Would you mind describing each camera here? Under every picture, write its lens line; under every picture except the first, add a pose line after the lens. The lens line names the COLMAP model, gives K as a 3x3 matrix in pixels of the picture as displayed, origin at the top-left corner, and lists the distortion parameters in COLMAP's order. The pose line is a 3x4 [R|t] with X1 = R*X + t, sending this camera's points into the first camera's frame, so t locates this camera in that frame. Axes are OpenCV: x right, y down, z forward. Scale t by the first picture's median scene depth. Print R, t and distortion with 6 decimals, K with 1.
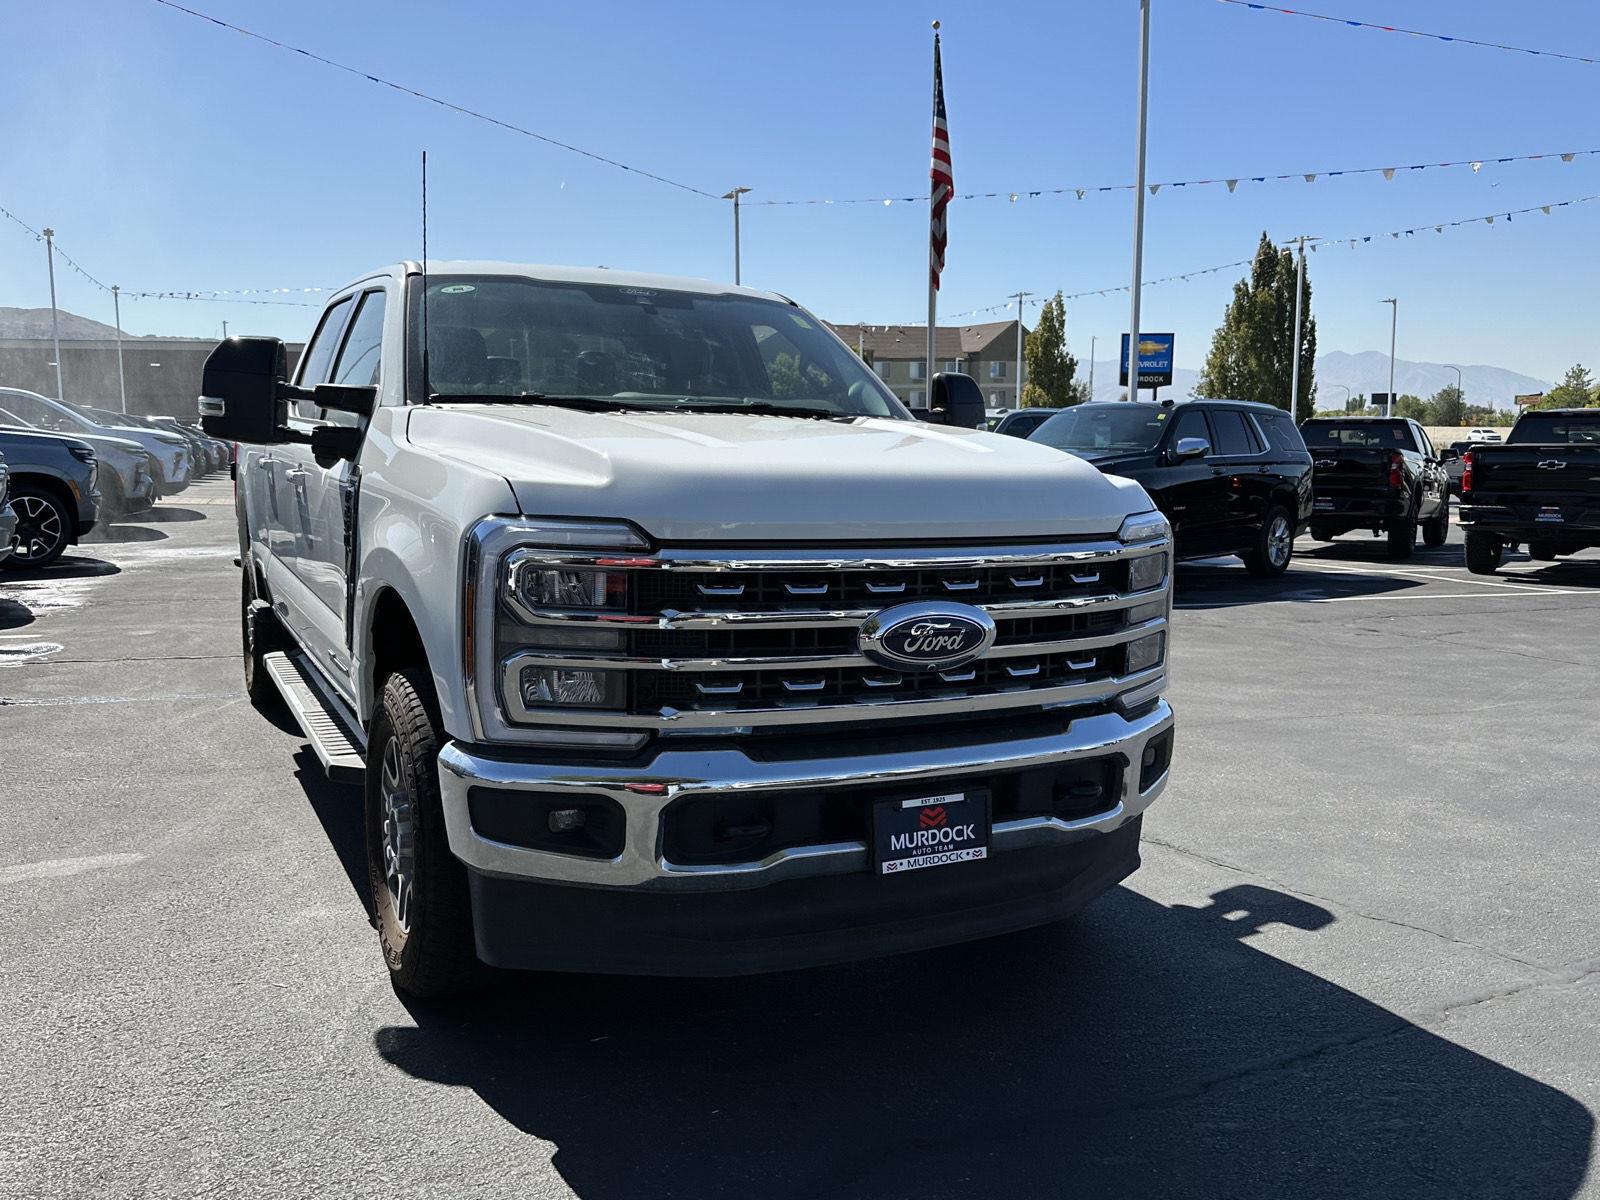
lens RADIAL K [[1363.4, 0, 803.1], [0, 1363.4, 590.7], [0, 0, 1]] dist [0.163071, -0.319856]
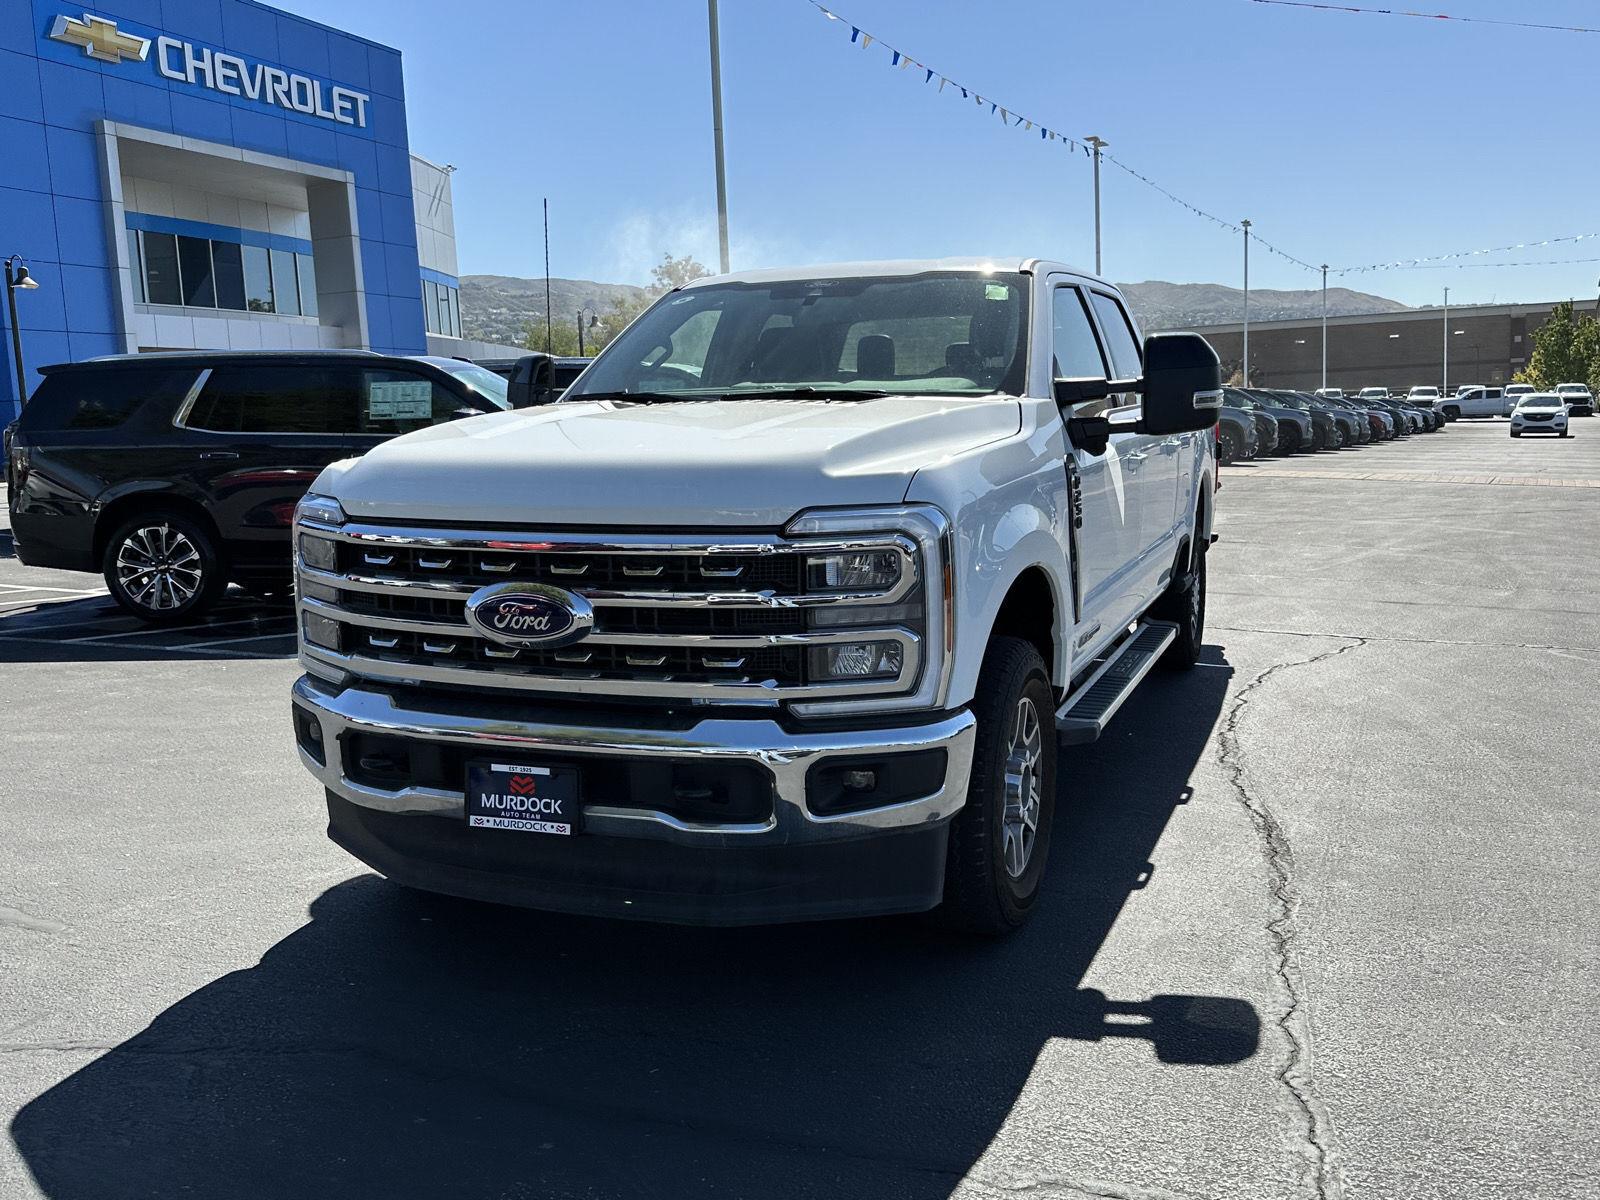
lens RADIAL K [[1360.8, 0, 802.9], [0, 1360.8, 575.6], [0, 0, 1]] dist [0.179102, -0.365924]
pose [[0.652527, 0.062404, -0.755192, 0.975790], [-0.053821, 0.997903, 0.035956, -0.044656], [0.755852, 0.017183, 0.654517, 0.437404]]
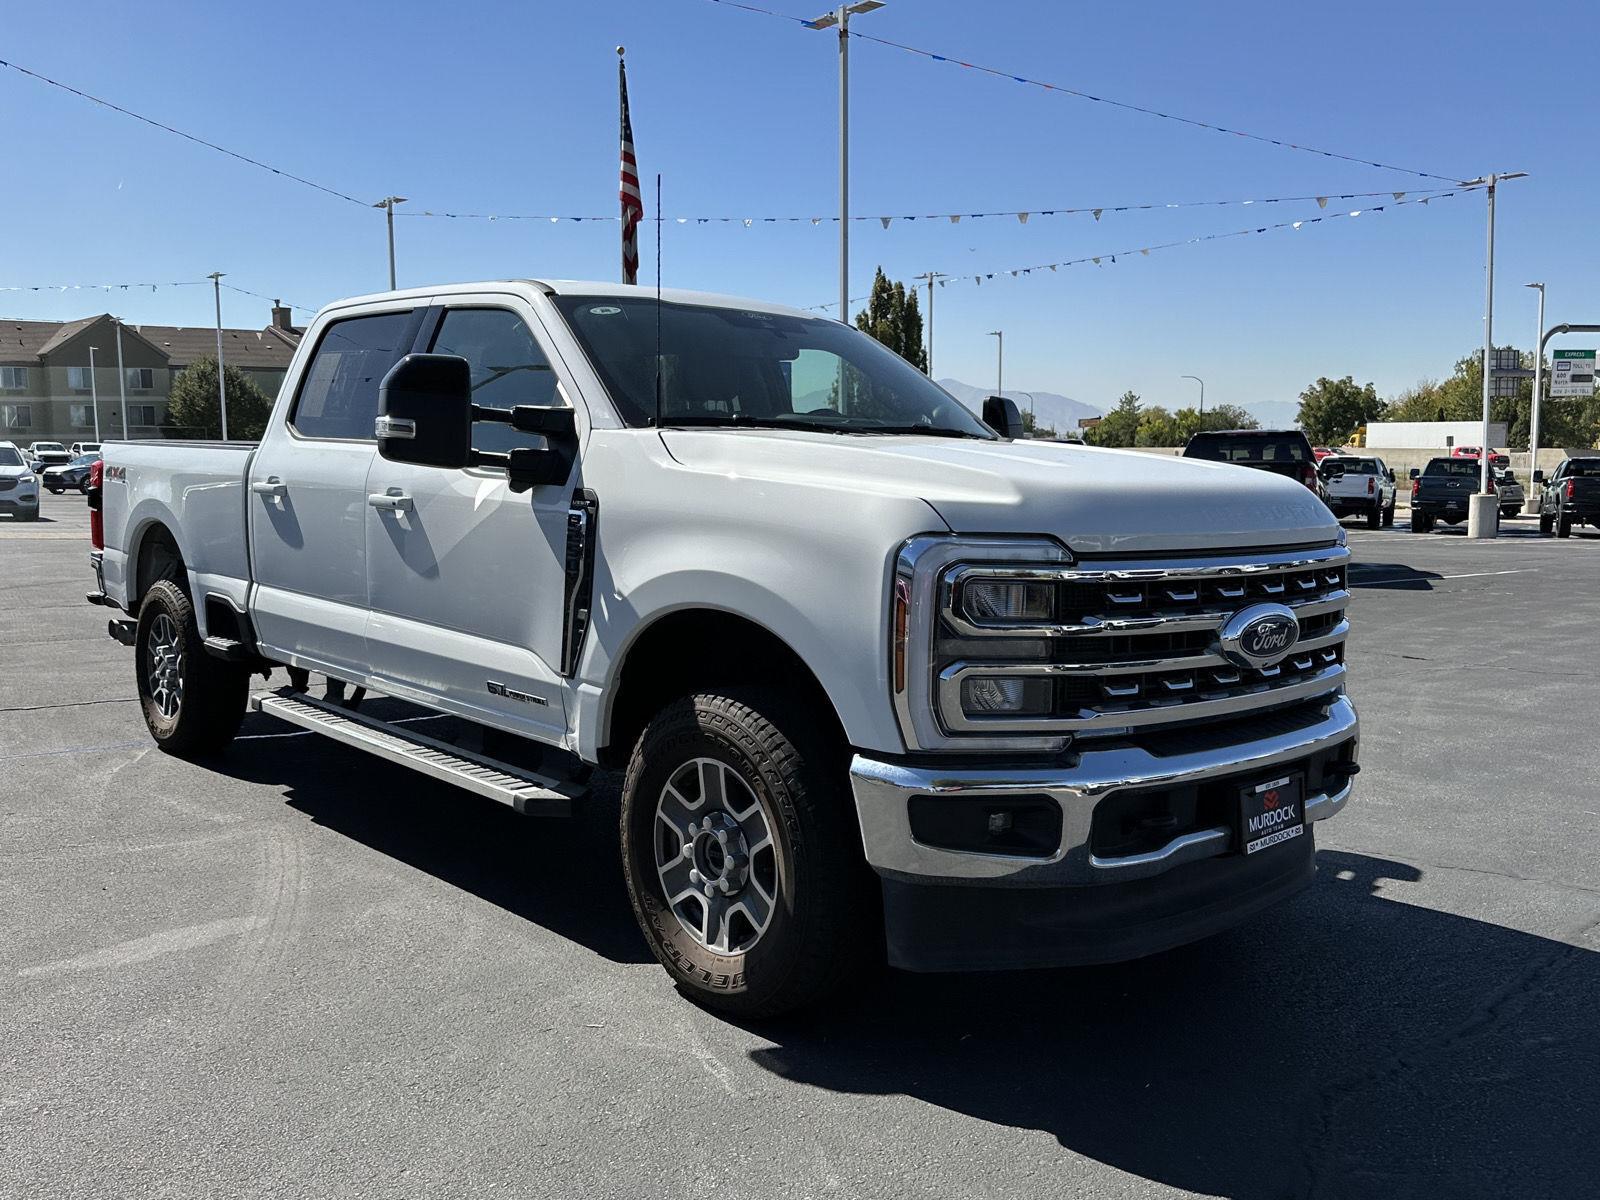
lens RADIAL K [[1360.8, 0, 802.9], [0, 1360.8, 575.6], [0, 0, 1]] dist [0.179102, -0.365924]
pose [[0.961200, -0.027625, 0.274466, -0.534379], [0.034377, 0.999212, -0.019820, -0.005060], [-0.273703, 0.028486, 0.961392, 0.028580]]
